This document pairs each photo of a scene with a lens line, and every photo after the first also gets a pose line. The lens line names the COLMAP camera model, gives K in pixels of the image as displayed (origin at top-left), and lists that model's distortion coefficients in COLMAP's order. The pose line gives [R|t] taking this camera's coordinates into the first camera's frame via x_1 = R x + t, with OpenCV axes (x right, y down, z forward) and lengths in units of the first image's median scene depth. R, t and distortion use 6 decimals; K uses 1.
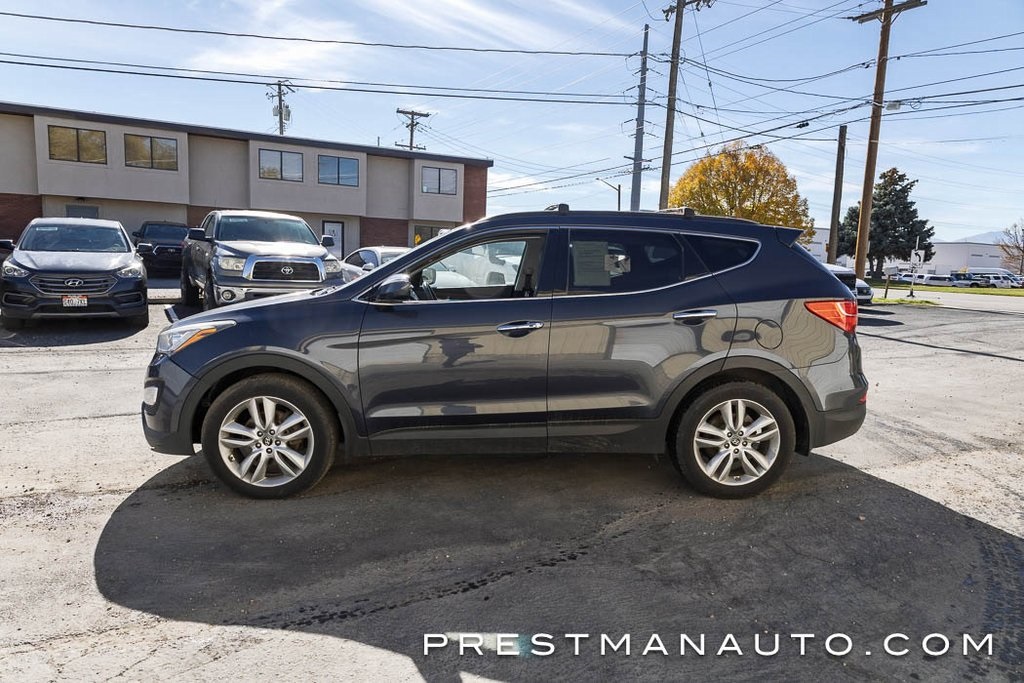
lens RADIAL K [[669.8, 0, 509.1], [0, 669.8, 349.2], [0, 0, 1]] dist [0.007973, 0.000487]
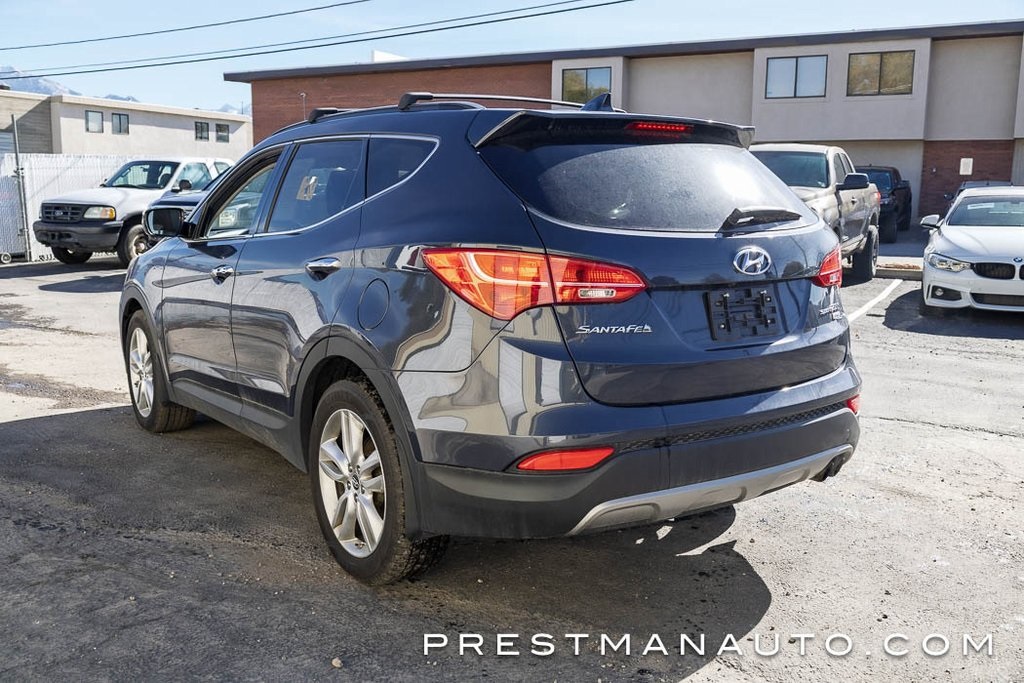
lens RADIAL K [[955.2, 0, 503.2], [0, 955.2, 336.0], [0, 0, 1]] dist [0.008384, 0.000000]
pose [[0.514002, 0.094876, -0.852526, 1.174893], [-0.107575, 0.993148, 0.045667, -0.044681], [0.851017, 0.068238, 0.520686, 0.697185]]
